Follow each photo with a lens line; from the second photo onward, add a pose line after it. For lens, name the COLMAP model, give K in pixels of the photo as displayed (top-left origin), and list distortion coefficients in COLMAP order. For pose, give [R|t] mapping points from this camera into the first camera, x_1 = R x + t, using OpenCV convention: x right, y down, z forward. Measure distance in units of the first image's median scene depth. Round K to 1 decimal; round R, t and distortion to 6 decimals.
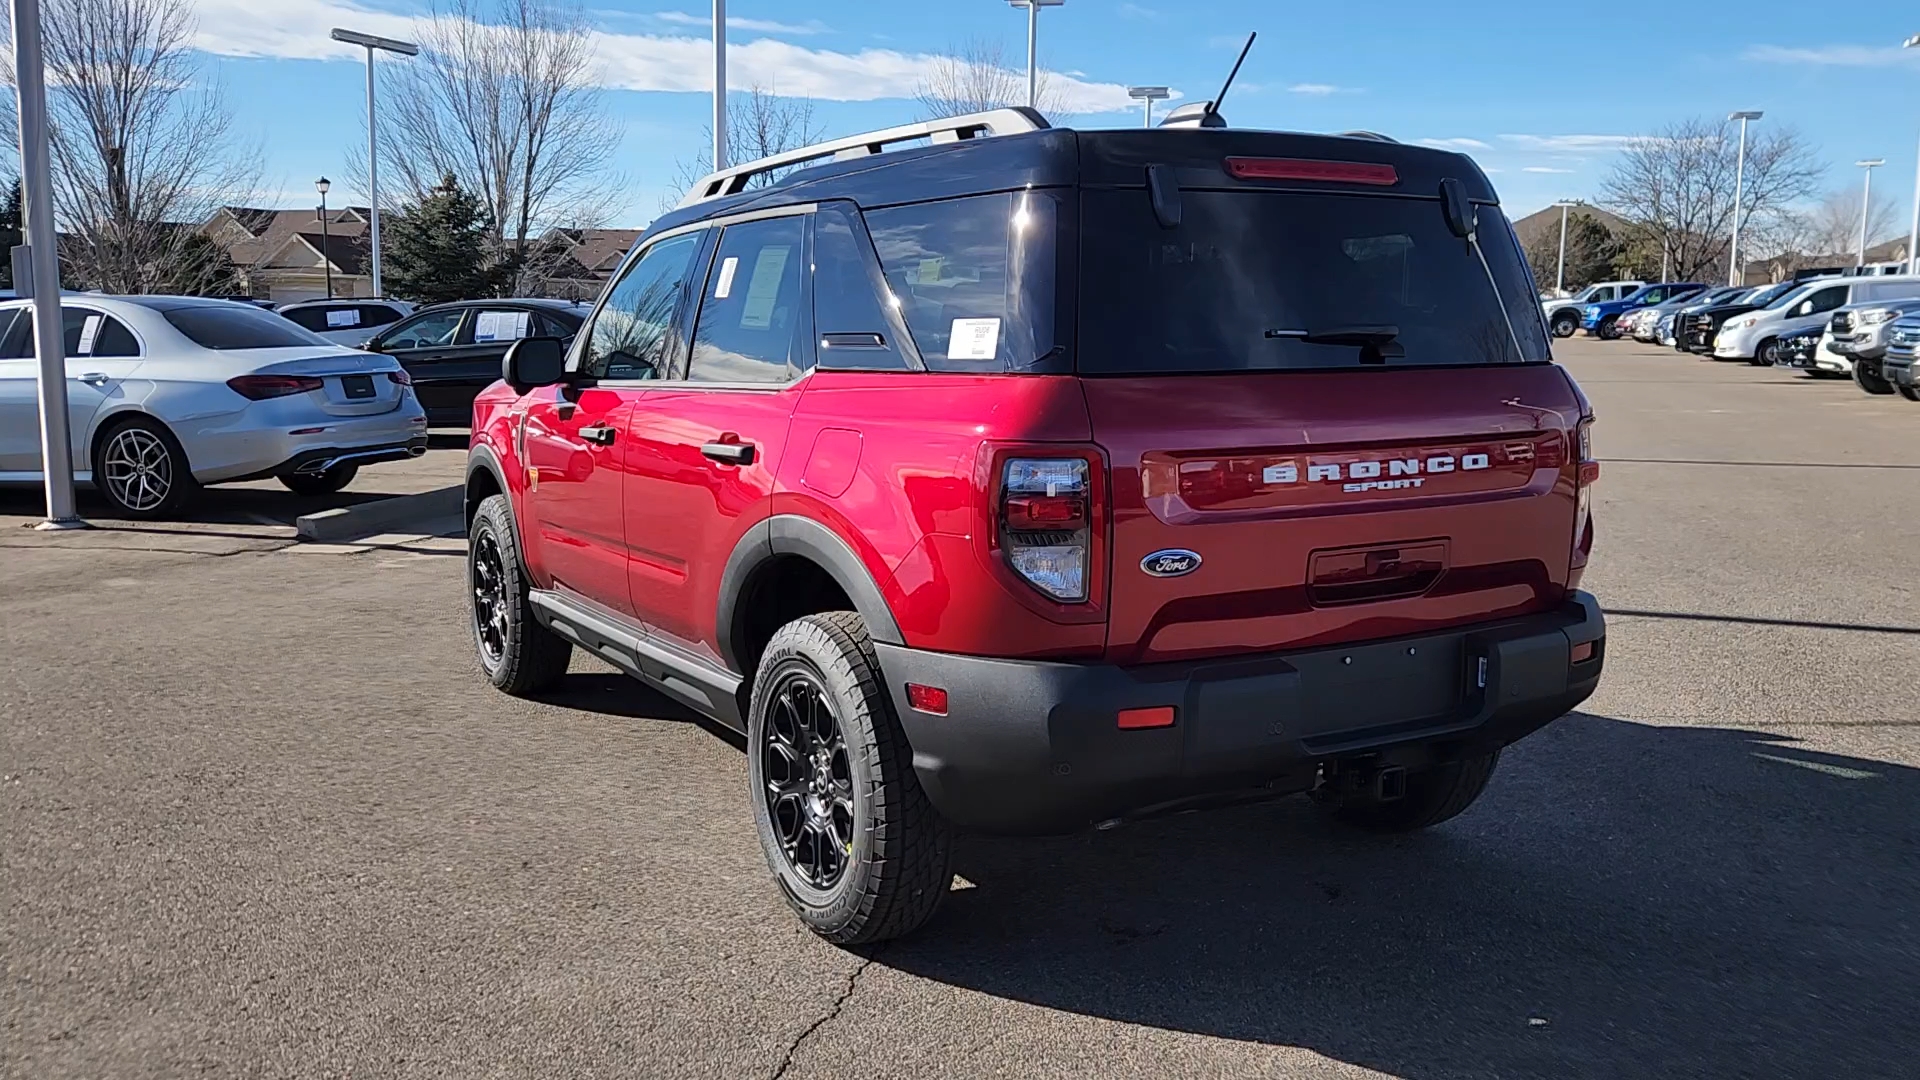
lens RADIAL K [[1626.9, 0, 953.8], [0, 1626.9, 535.7], [0, 0, 1]] dist [0.038427, -0.029270]
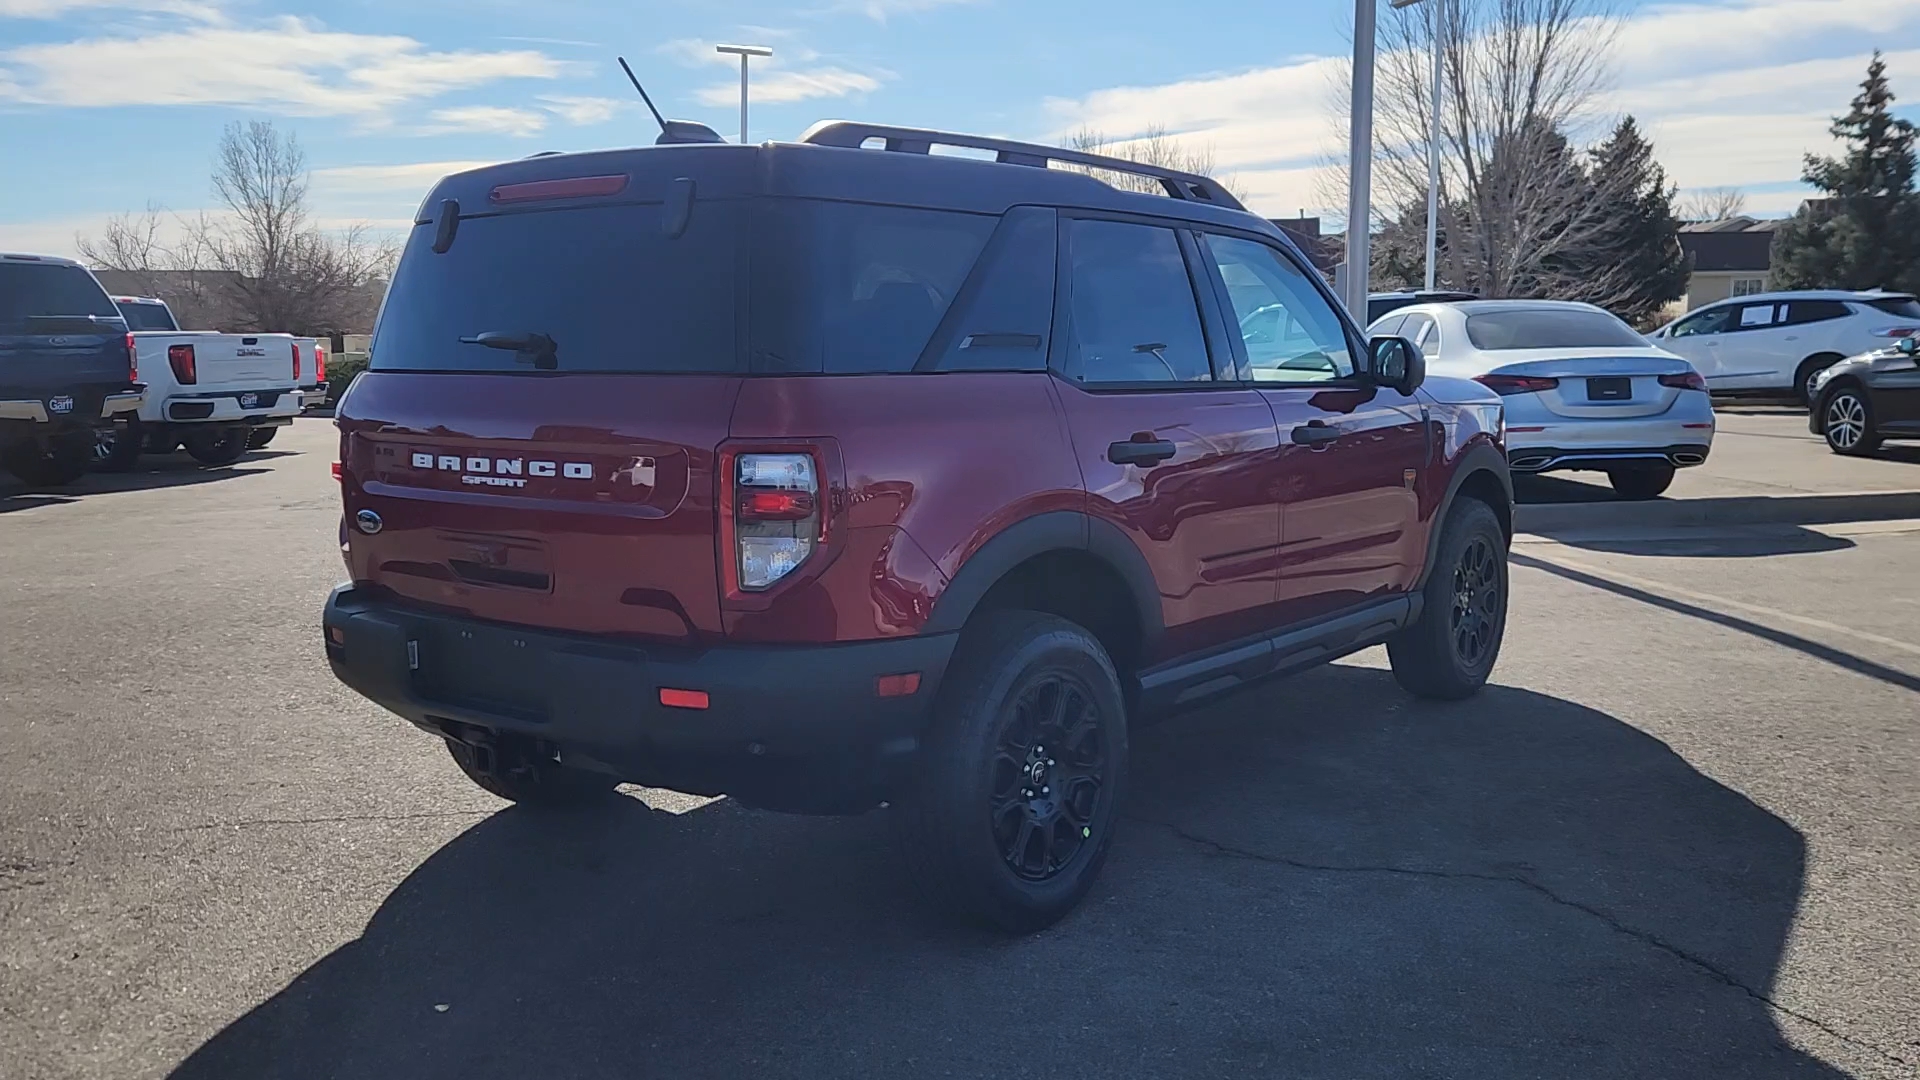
lens RADIAL K [[1626.9, 0, 949.9], [0, 1626.9, 545.1], [0, 0, 1]] dist [0.038427, -0.029270]
pose [[0.384424, 0.118000, -0.915584, 1.025450], [-0.112439, 0.990398, 0.080433, -0.082123], [0.916284, 0.072027, 0.394000, 0.640995]]
